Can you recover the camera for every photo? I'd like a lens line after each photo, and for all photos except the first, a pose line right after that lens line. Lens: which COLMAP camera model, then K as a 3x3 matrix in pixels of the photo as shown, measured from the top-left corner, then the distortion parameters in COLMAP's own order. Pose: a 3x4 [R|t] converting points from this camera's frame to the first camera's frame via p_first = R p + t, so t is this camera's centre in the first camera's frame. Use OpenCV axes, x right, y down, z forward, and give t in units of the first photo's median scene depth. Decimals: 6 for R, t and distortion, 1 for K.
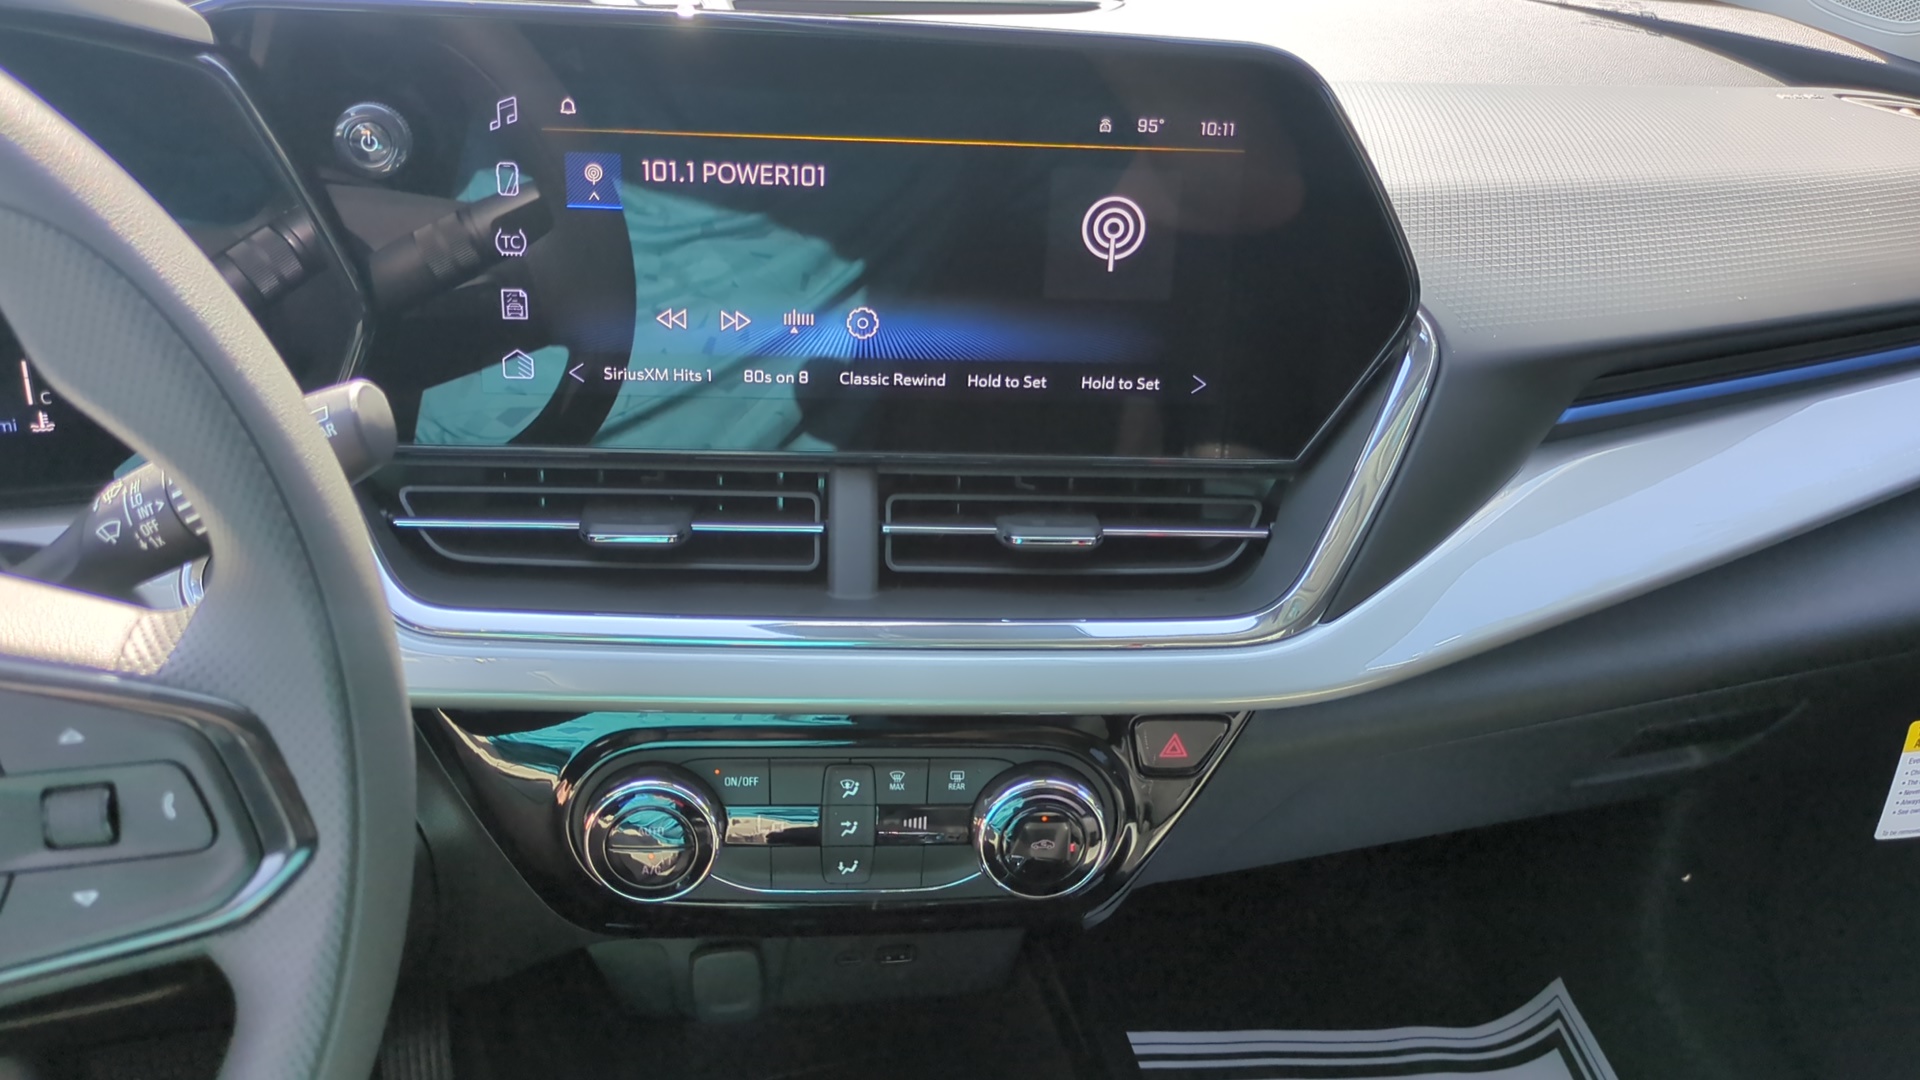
lens RADIAL K [[1640.3, 0, 960.0], [0, 1640.3, 540.0], [0, 0, 1]] dist [0.038262, -0.010755]
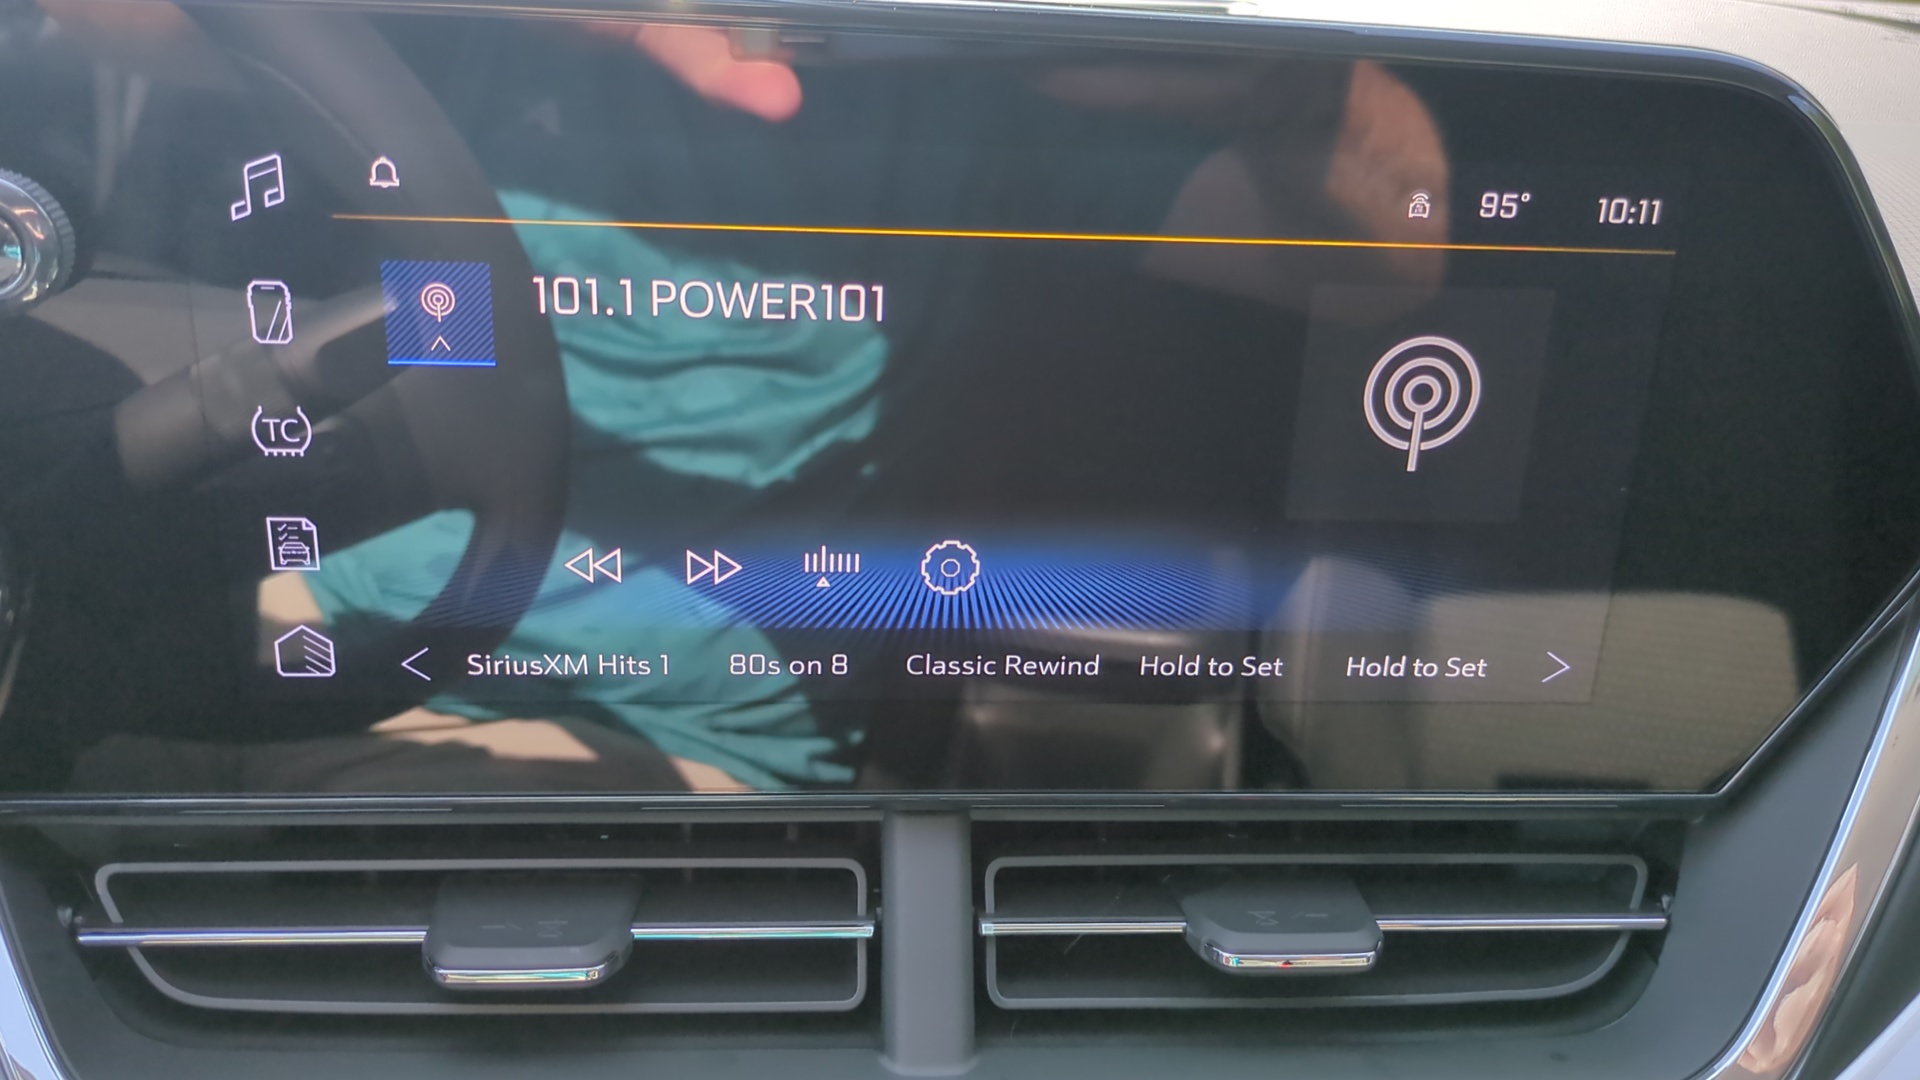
lens RADIAL K [[1644.4, 0, 960.0], [0, 1644.4, 540.0], [0, 0, 1]] dist [0.024737, -0.048231]
pose [[0.999985, -0.001795, 0.005090, -0.058279], [0.001886, 0.999839, -0.017864, -0.130395], [-0.005057, 0.017874, 0.999827, 0.456941]]
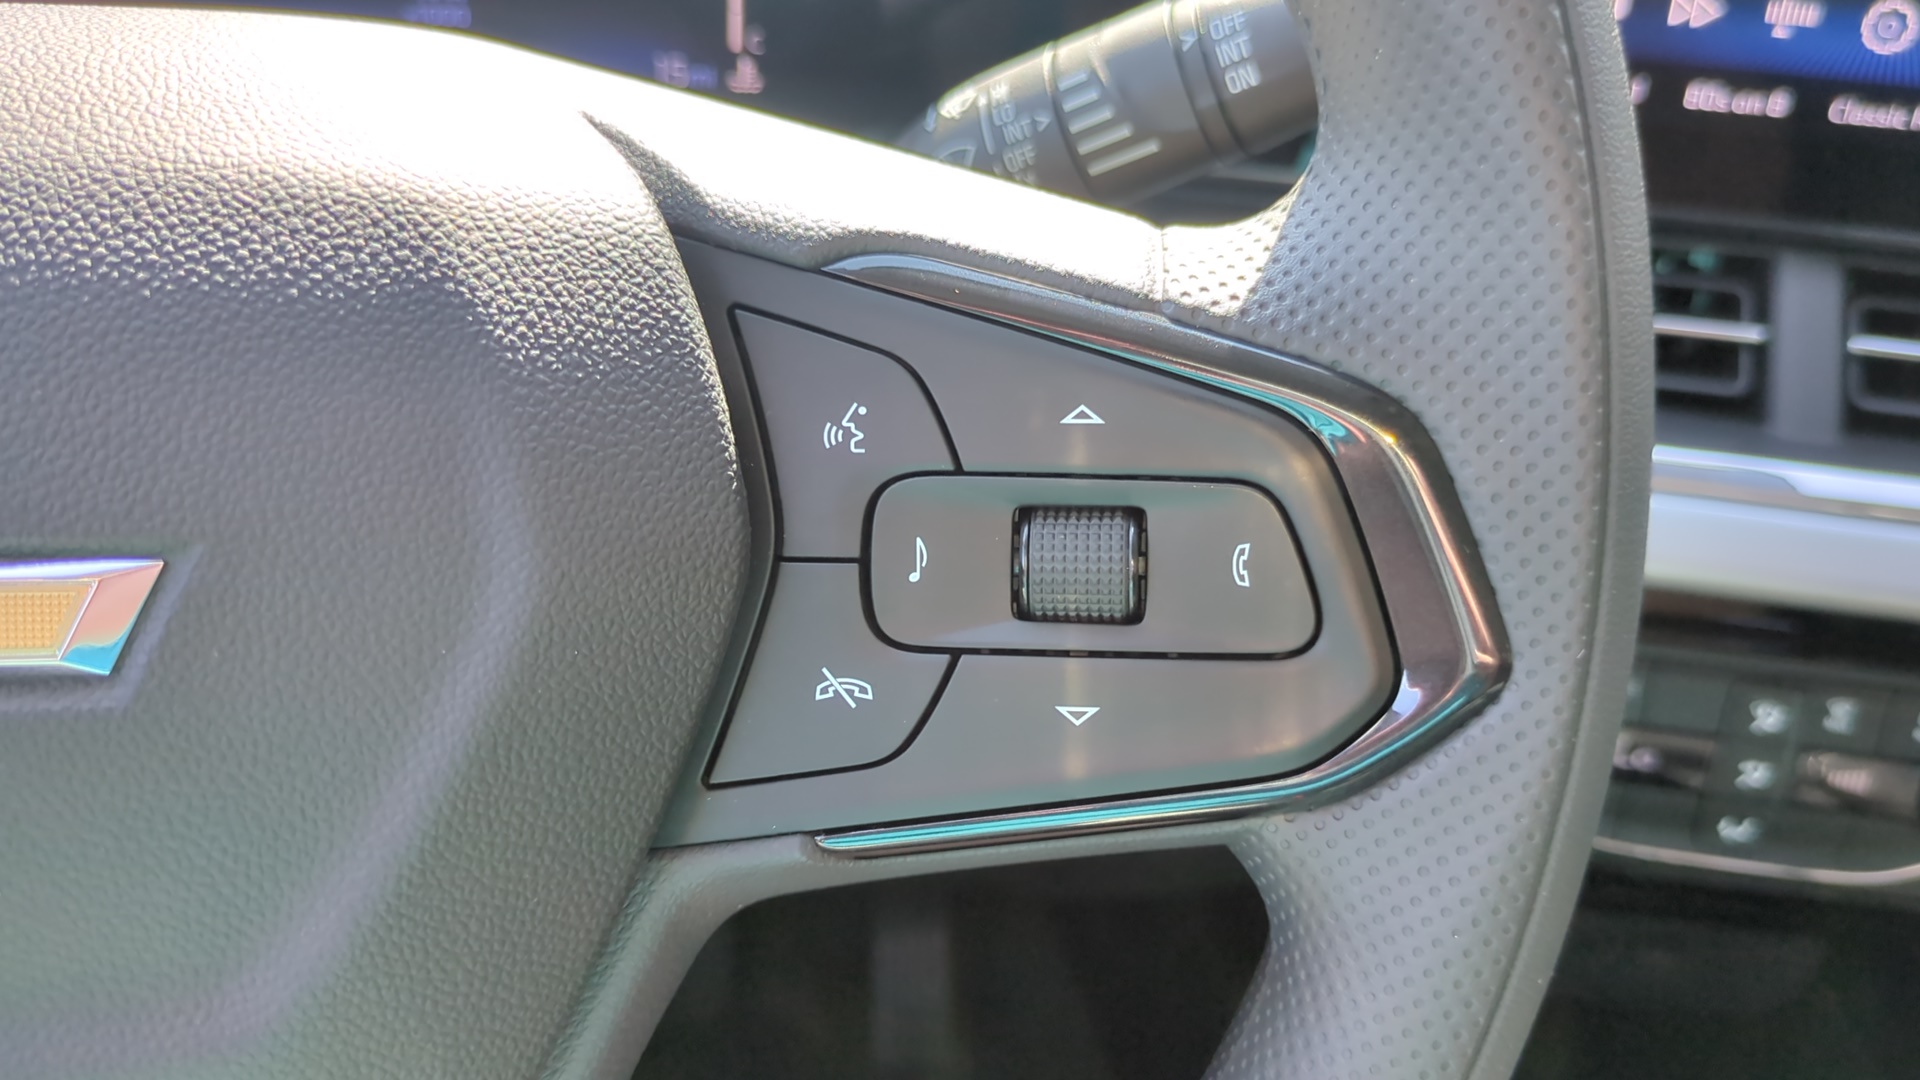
lens RADIAL K [[1644.4, 0, 960.0], [0, 1644.4, 540.0], [0, 0, 1]] dist [0.024737, -0.048231]
pose [[0.974769, 0.112967, -0.192521, -0.271561], [-0.104729, 0.993115, 0.052475, 0.078233], [0.197124, -0.030989, 0.979889, 0.269269]]
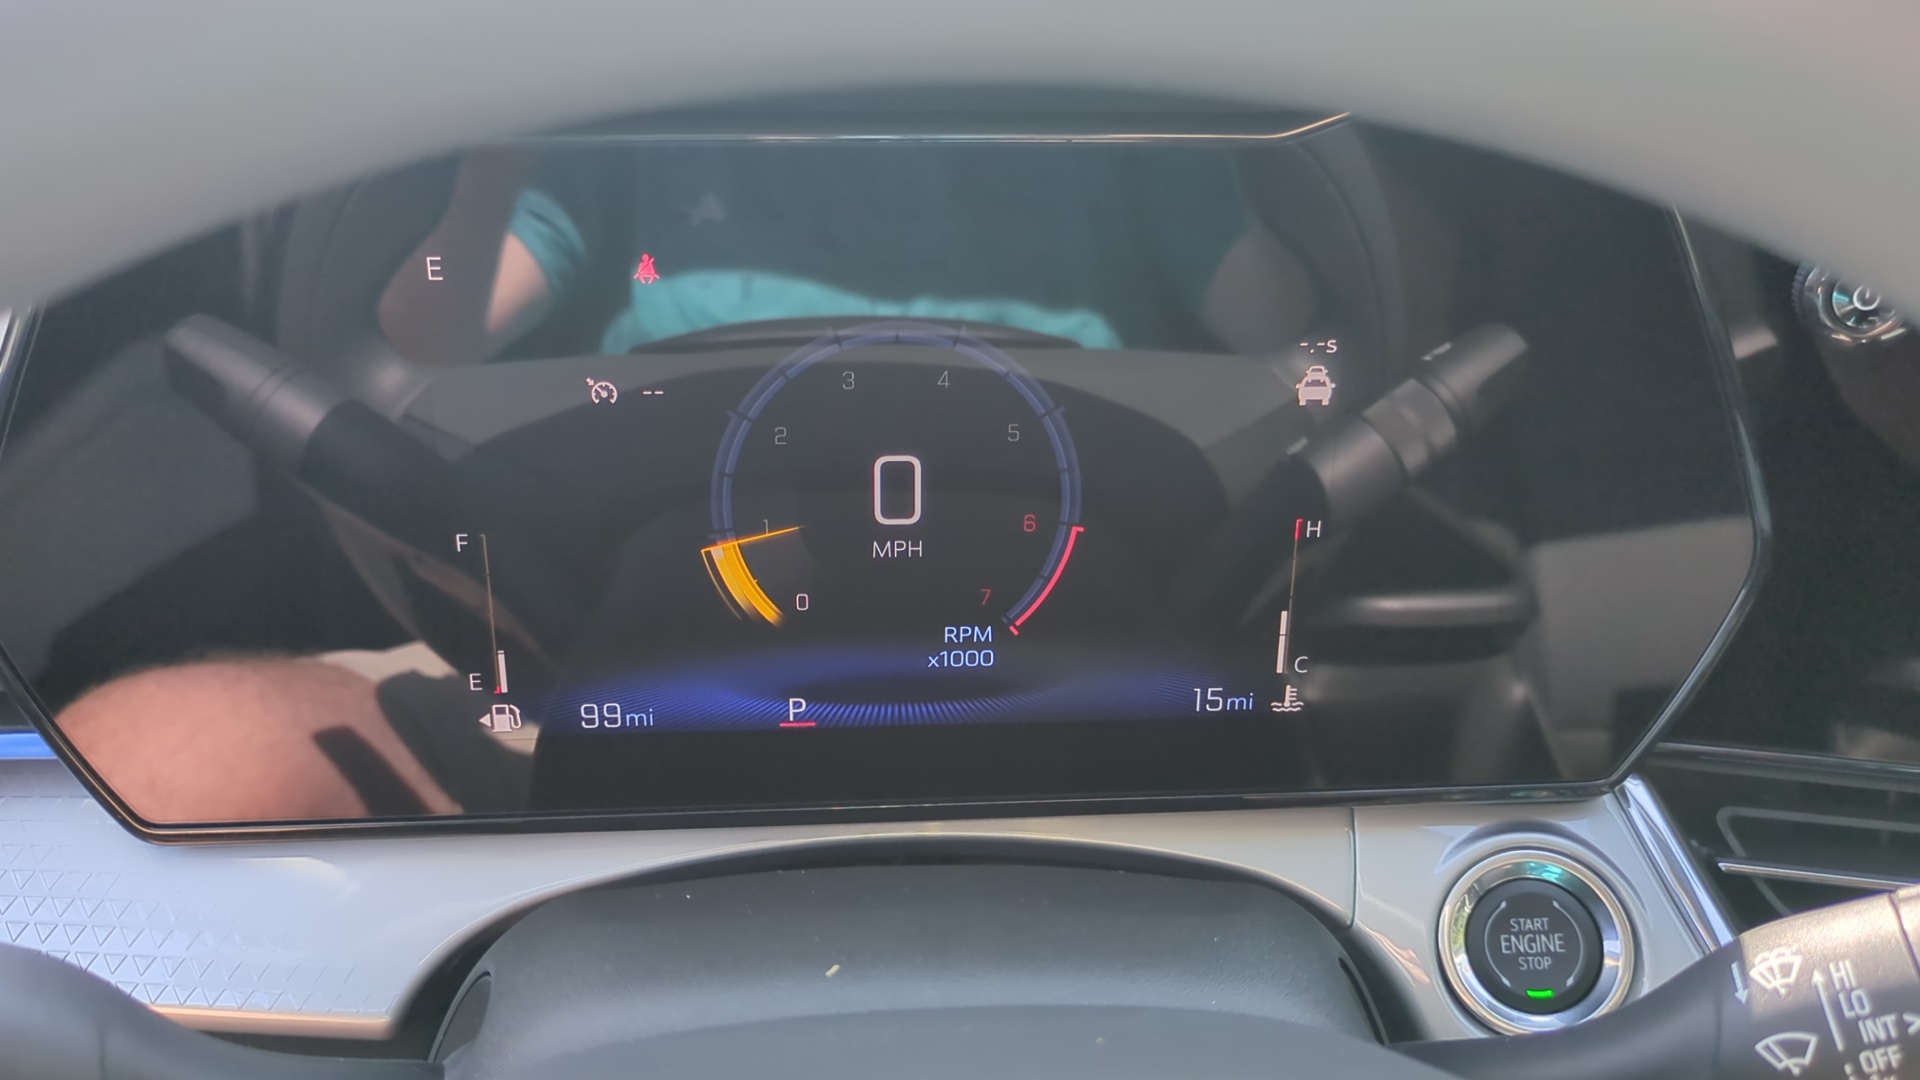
lens RADIAL K [[1644.4, 0, 960.0], [0, 1644.4, 540.0], [0, 0, 1]] dist [0.024737, -0.048231]
pose [[0.965312, 0.068946, -0.251832, -0.475277], [-0.075759, 0.996973, -0.017448, -0.103624], [0.249867, 0.035922, 0.967614, 0.295503]]
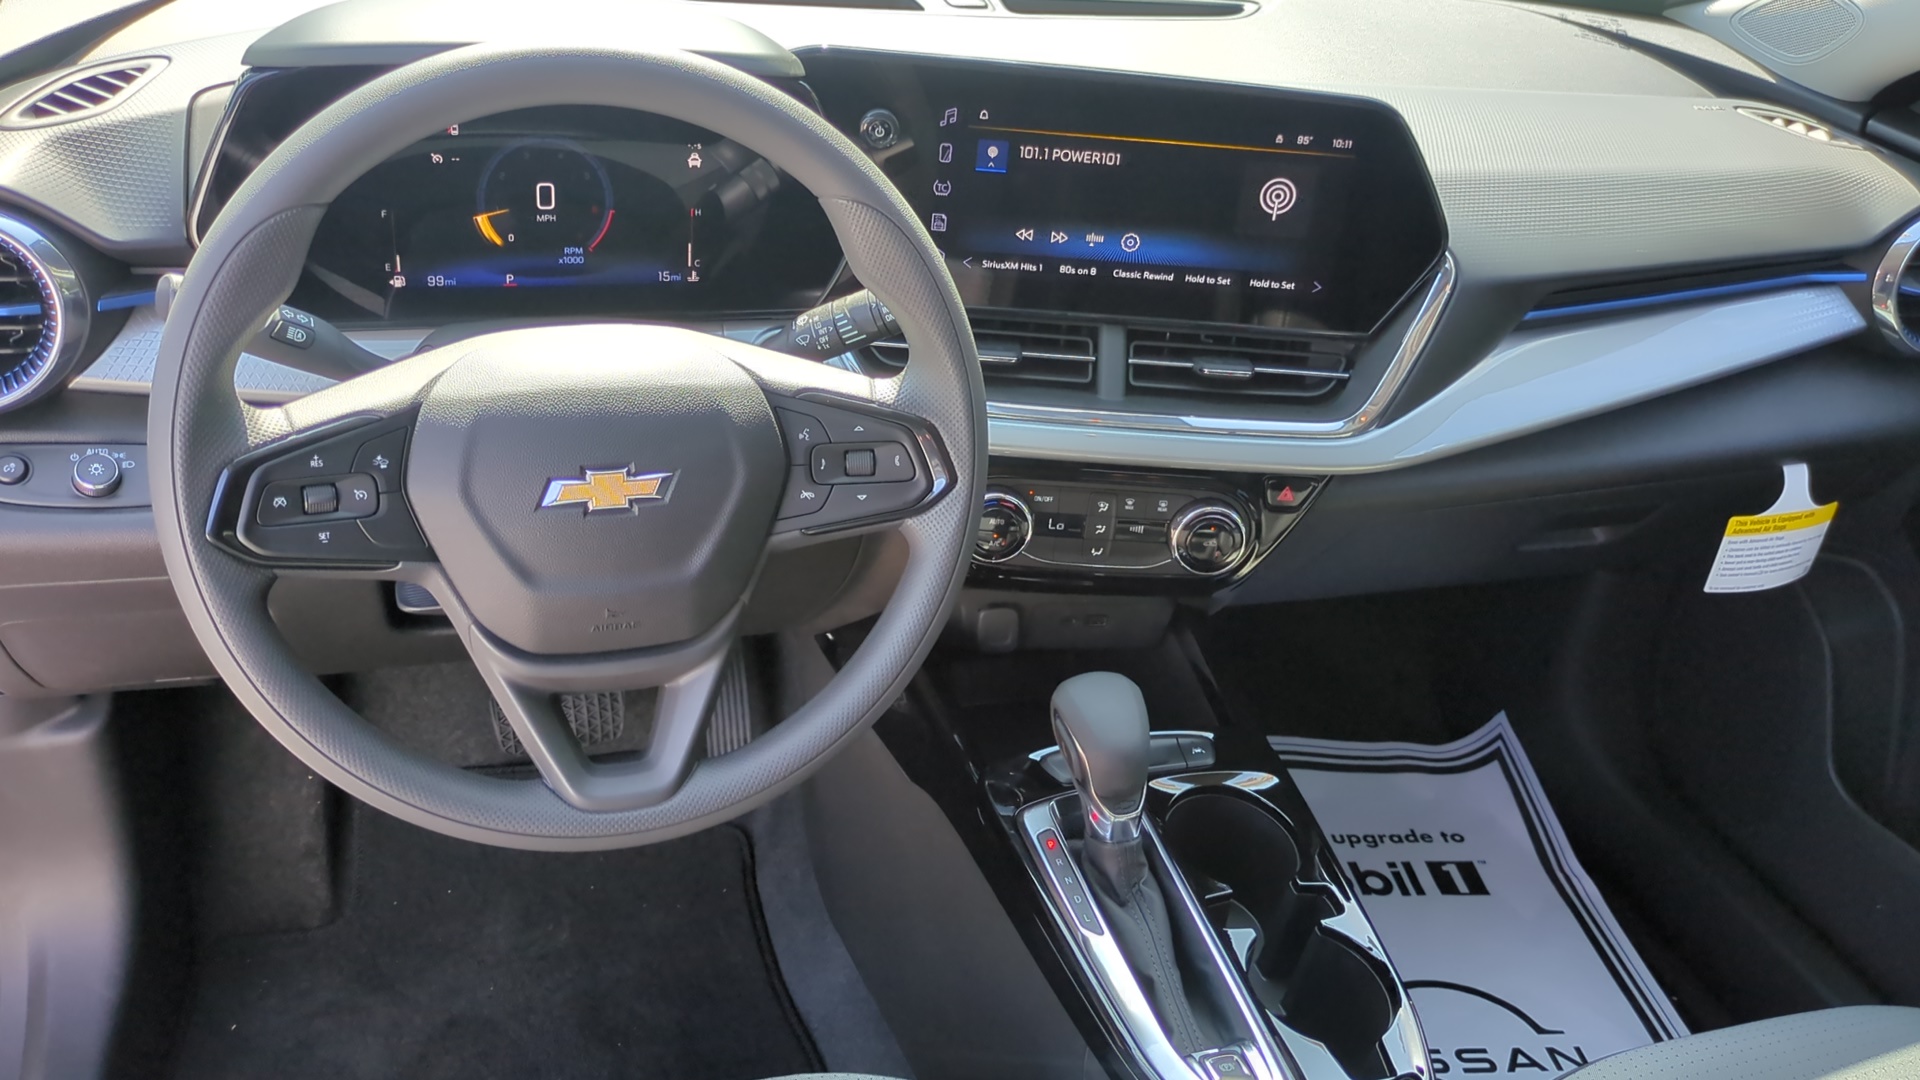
lens RADIAL K [[1640.3, 0, 960.0], [0, 1640.3, 540.0], [0, 0, 1]] dist [0.038262, -0.010755]
pose [[0.998430, 0.055837, 0.004336, -0.228978], [-0.055995, 0.993780, 0.096255, 0.025207], [0.001066, -0.096346, 0.995347, -0.775048]]
